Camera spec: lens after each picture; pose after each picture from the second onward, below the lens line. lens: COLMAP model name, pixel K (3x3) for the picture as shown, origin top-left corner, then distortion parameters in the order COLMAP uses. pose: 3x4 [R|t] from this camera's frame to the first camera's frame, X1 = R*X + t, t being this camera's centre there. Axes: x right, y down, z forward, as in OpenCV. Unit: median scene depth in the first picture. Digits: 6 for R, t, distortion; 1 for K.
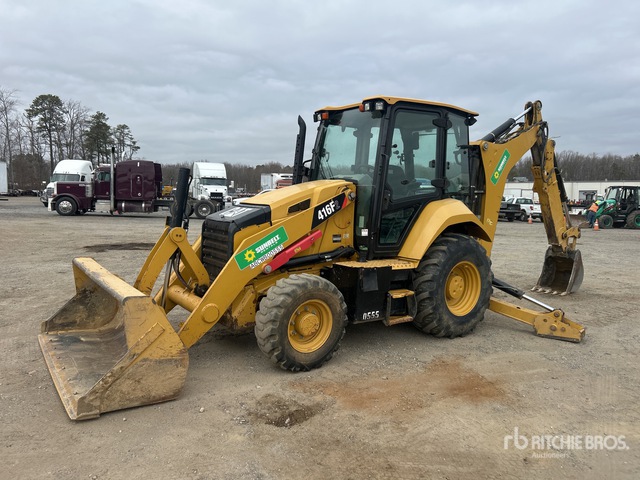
lens RADIAL K [[512.3, 0, 321.2], [0, 512.3, 236.5], [0, 0, 1]] dist [0.055505, -0.012603]
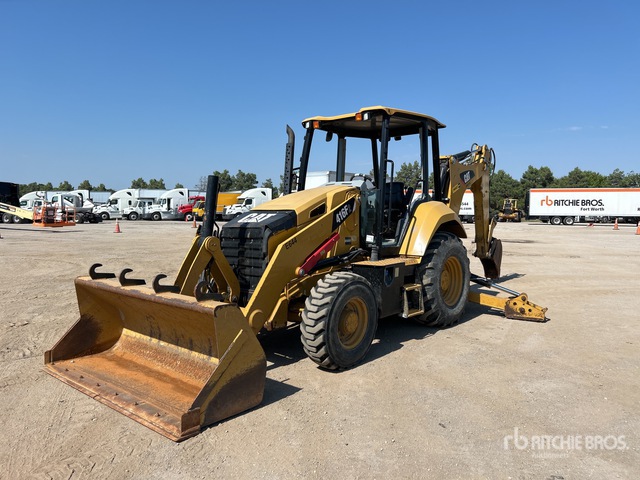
lens RADIAL K [[512.3, 0, 322.7], [0, 512.3, 240.7], [0, 0, 1]] dist [0.055505, -0.012603]
pose [[0.967497, -0.044141, 0.248999, -0.287923], [0.048835, 0.998726, -0.012703, 0.015746], [-0.248121, 0.024450, 0.968420, -0.011803]]
